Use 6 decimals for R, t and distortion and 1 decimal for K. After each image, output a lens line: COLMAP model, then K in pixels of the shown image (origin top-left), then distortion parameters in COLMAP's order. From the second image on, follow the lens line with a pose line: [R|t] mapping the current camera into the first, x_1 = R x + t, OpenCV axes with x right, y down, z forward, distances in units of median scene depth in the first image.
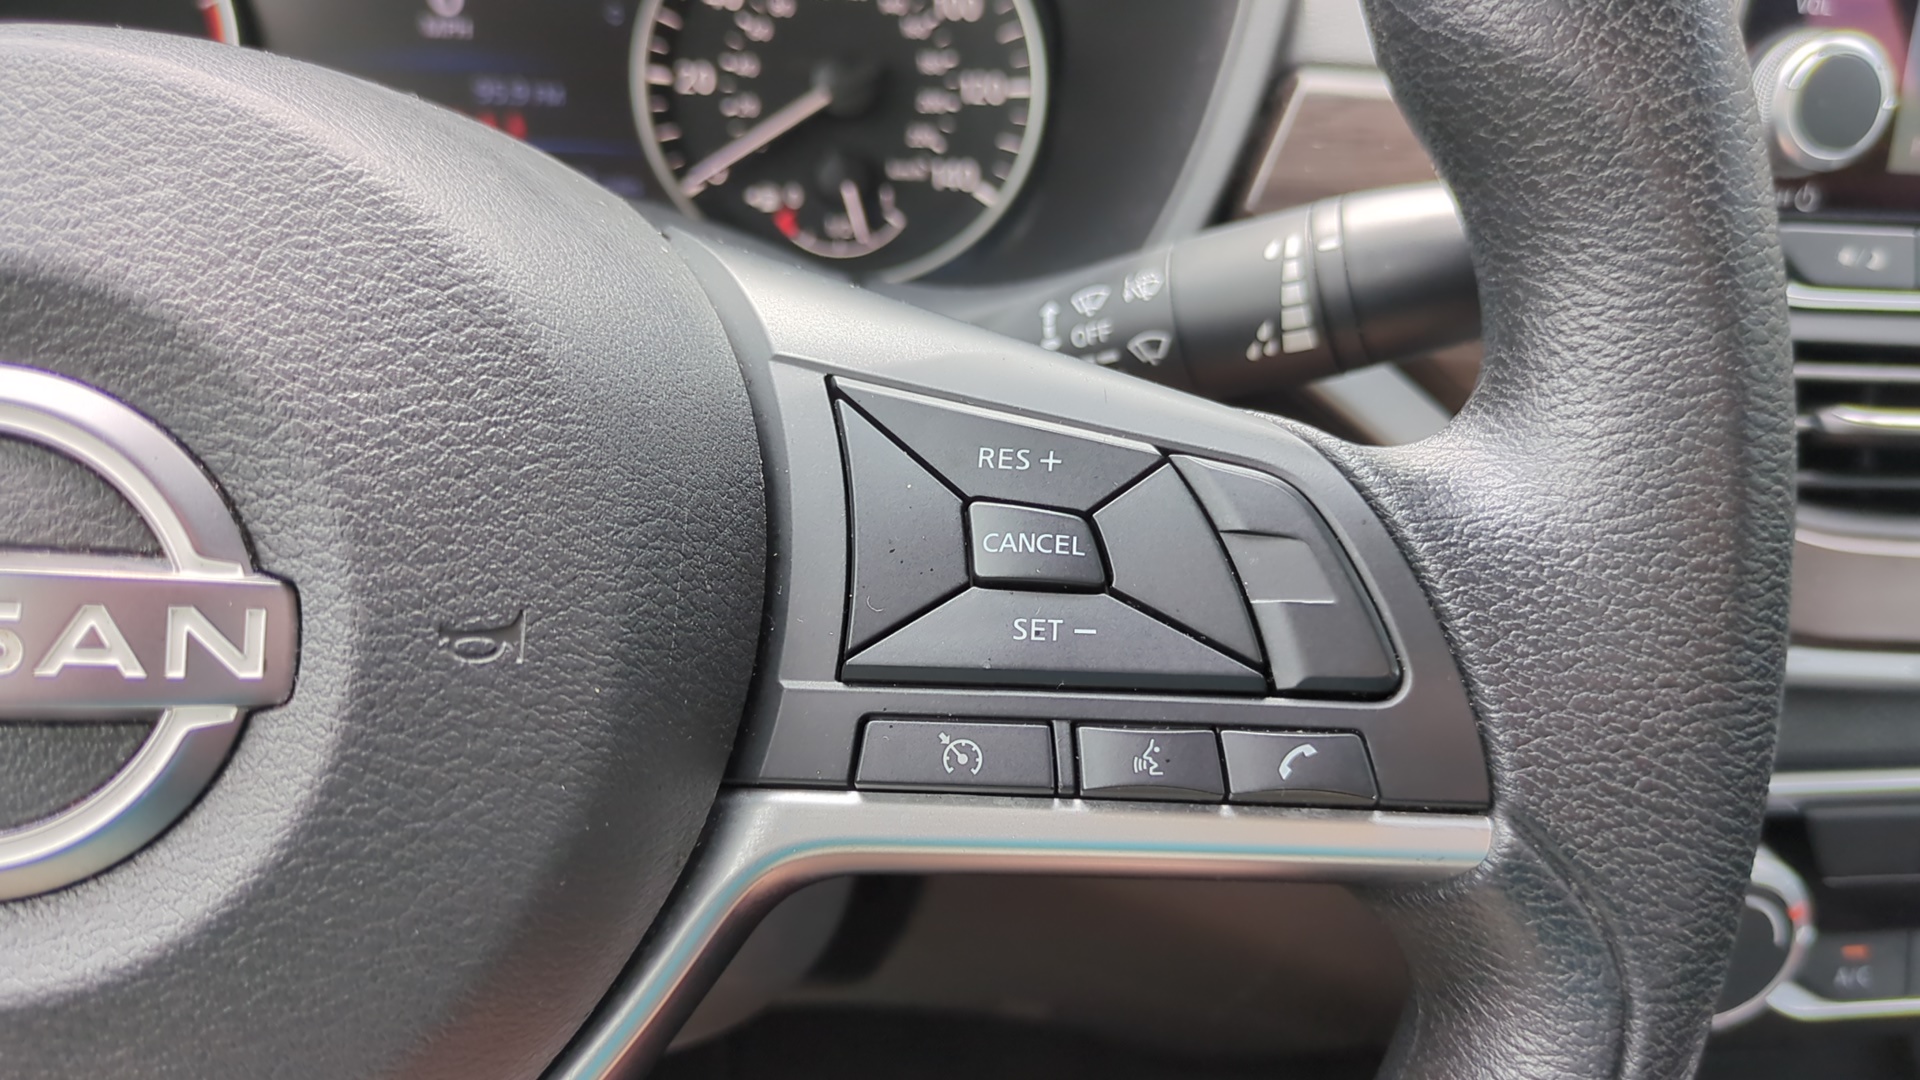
lens RADIAL K [[1651.2, 0, 966.2], [0, 1651.2, 535.0], [0, 0, 1]] dist [0.048314, -0.067554]
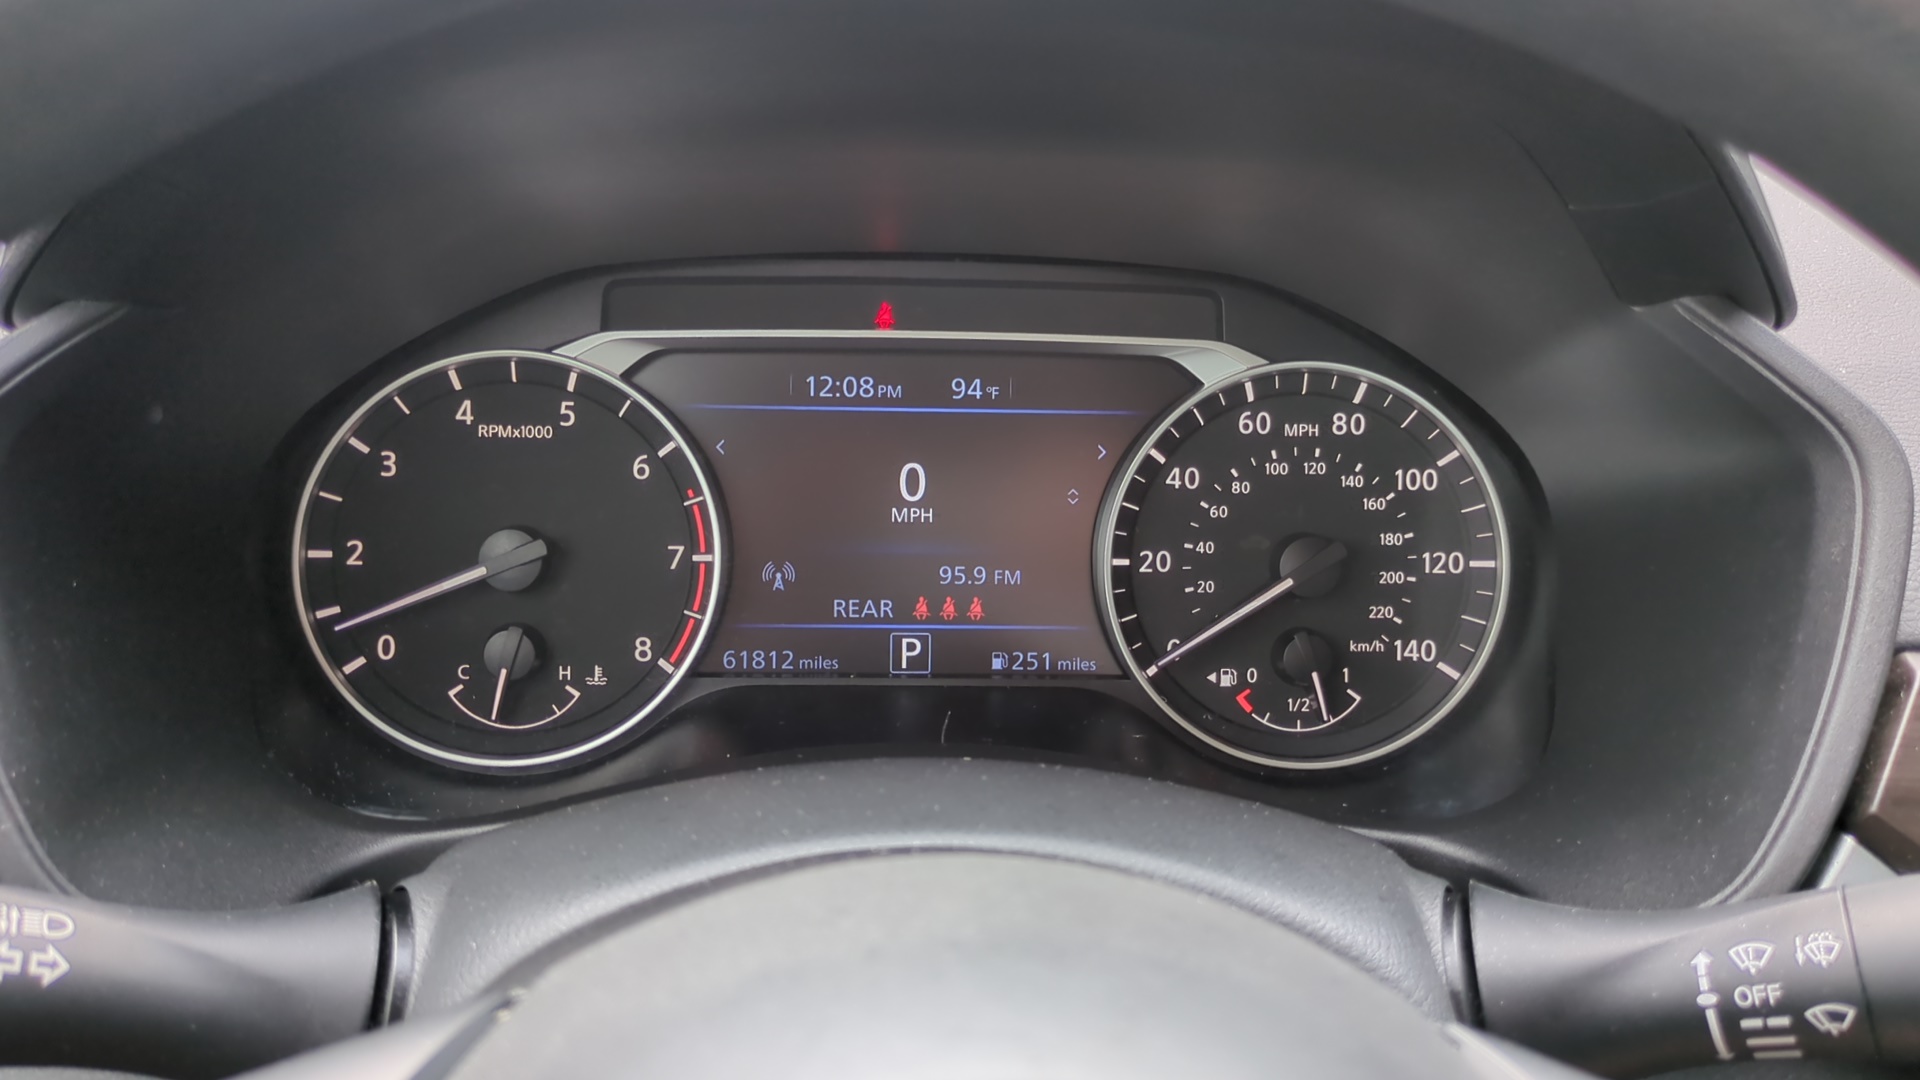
lens RADIAL K [[1651.2, 0, 947.4], [0, 1651.2, 540.3], [0, 0, 1]] dist [0.048314, -0.067554]
pose [[0.994228, -0.007268, -0.107043, -0.425786], [-0.004418, 0.994084, -0.108528, -0.418816], [0.107199, 0.108375, 0.988313, -0.012235]]
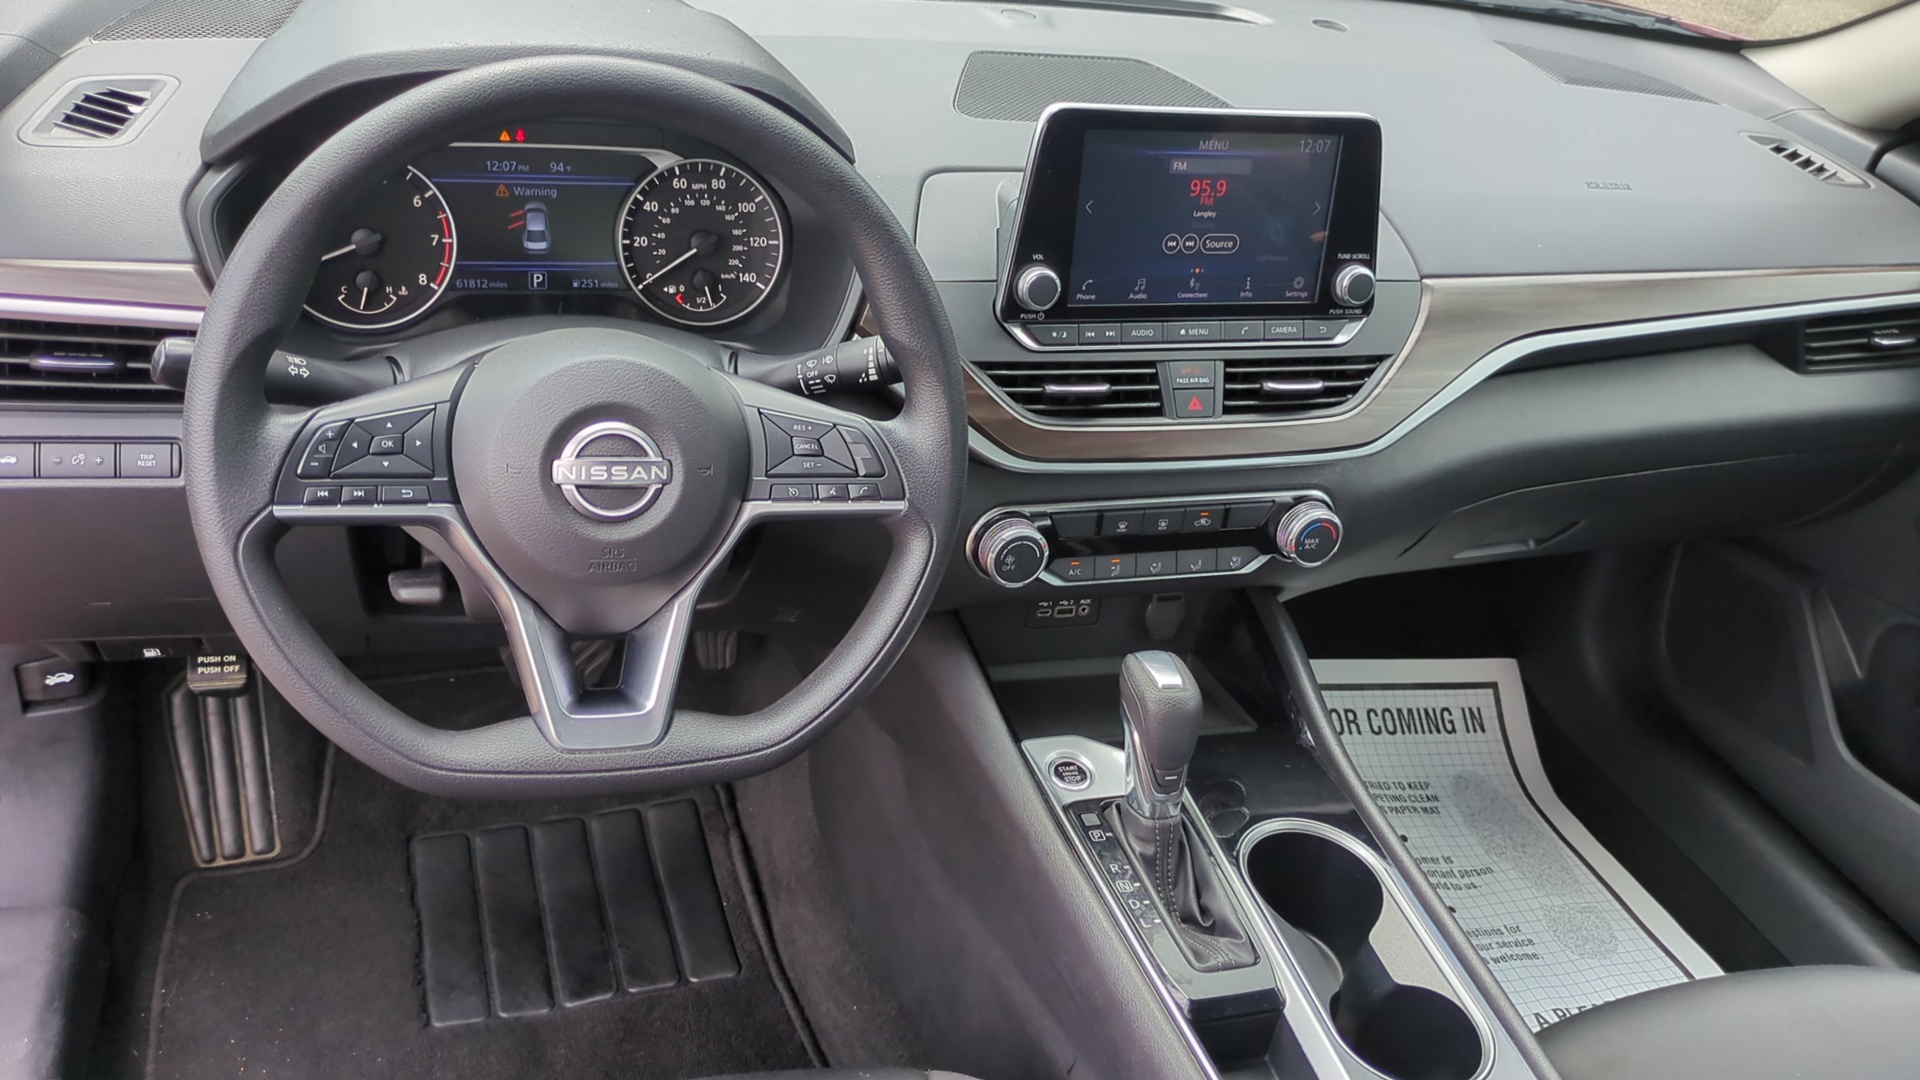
lens RADIAL K [[1651.2, 0, 962.5], [0, 1651.2, 531.2], [0, 0, 1]] dist [0.048314, -0.067554]
pose [[0.981943, -0.038473, 0.185223, -0.389278], [0.018846, 0.994126, 0.106579, -0.238570], [-0.188235, -0.101164, 0.976900, -3.555472]]
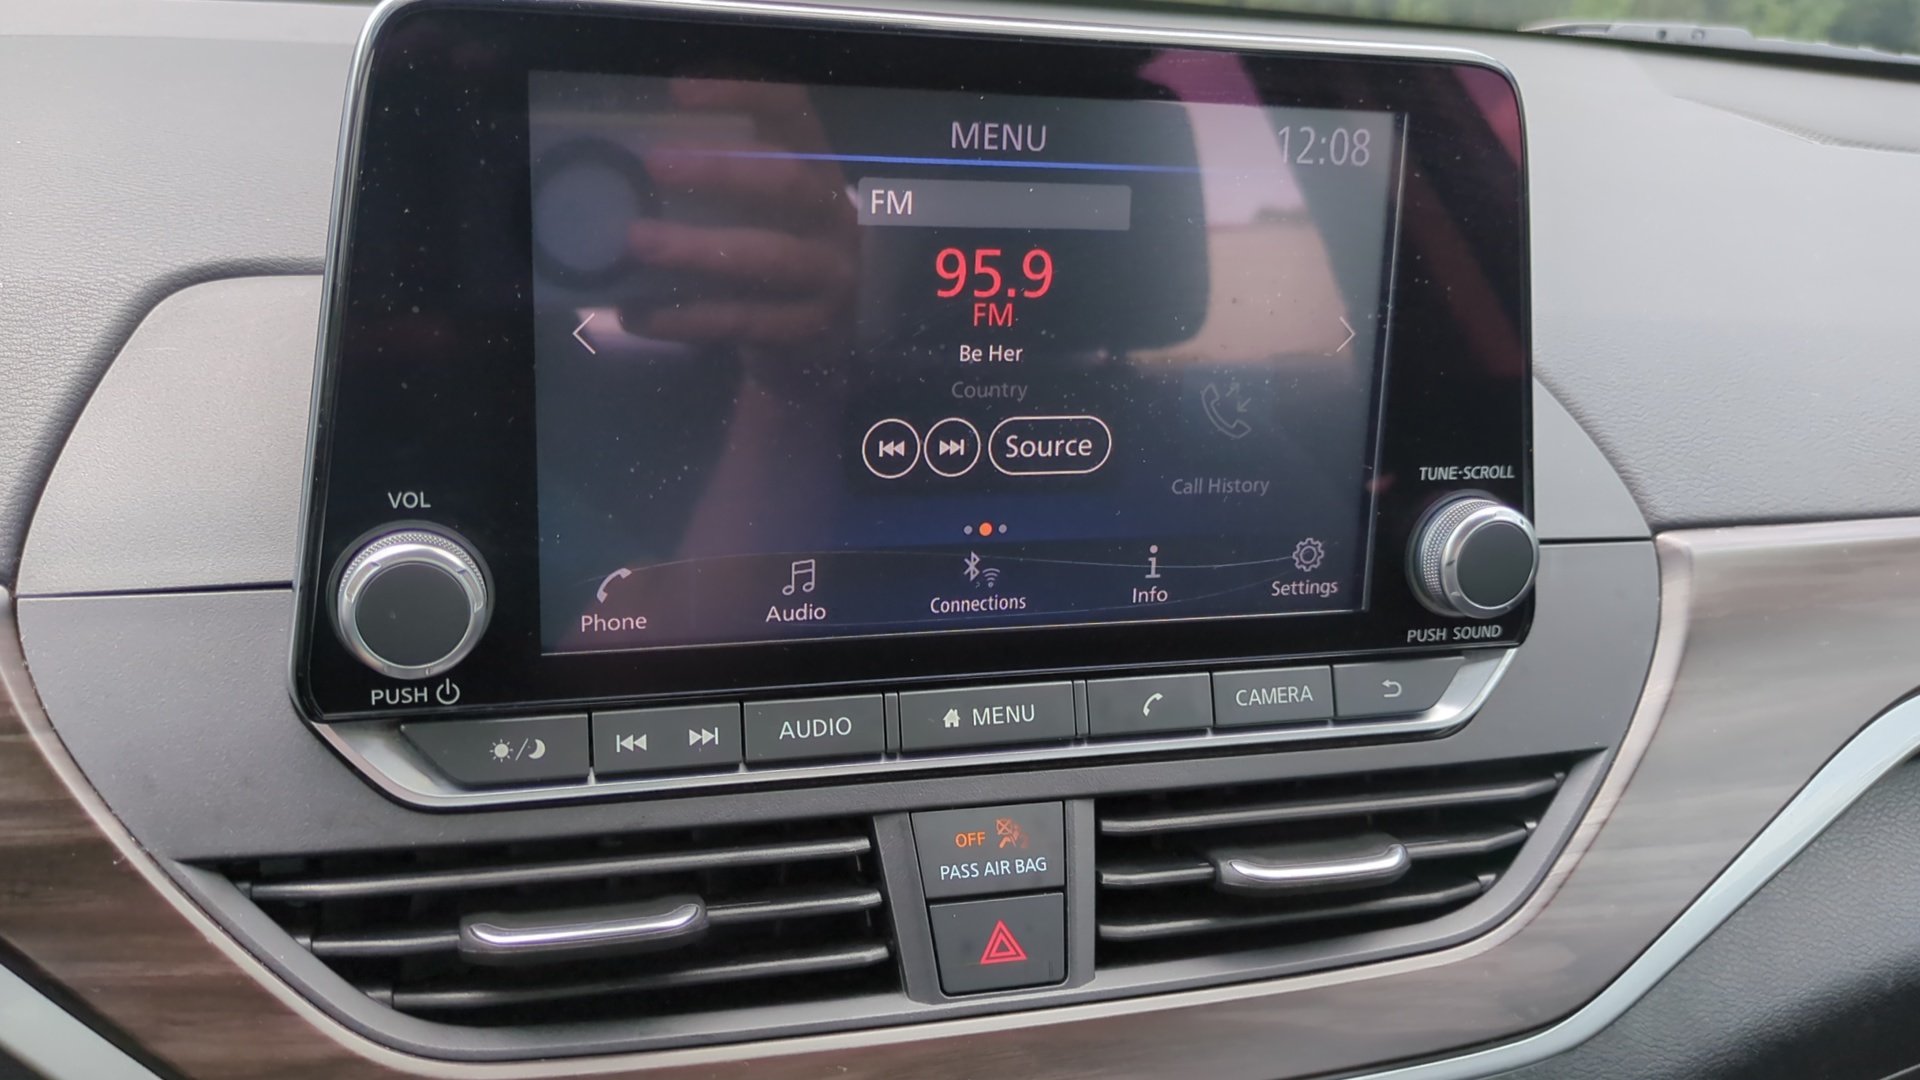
lens RADIAL K [[1651.2, 0, 959.0], [0, 1651.2, 510.6], [0, 0, 1]] dist [0.048314, -0.067554]
pose [[0.988197, -0.040821, 0.147648, 1.153802], [0.052736, 0.995581, -0.077702, -0.383060], [-0.143823, 0.084571, 0.985983, 0.041552]]
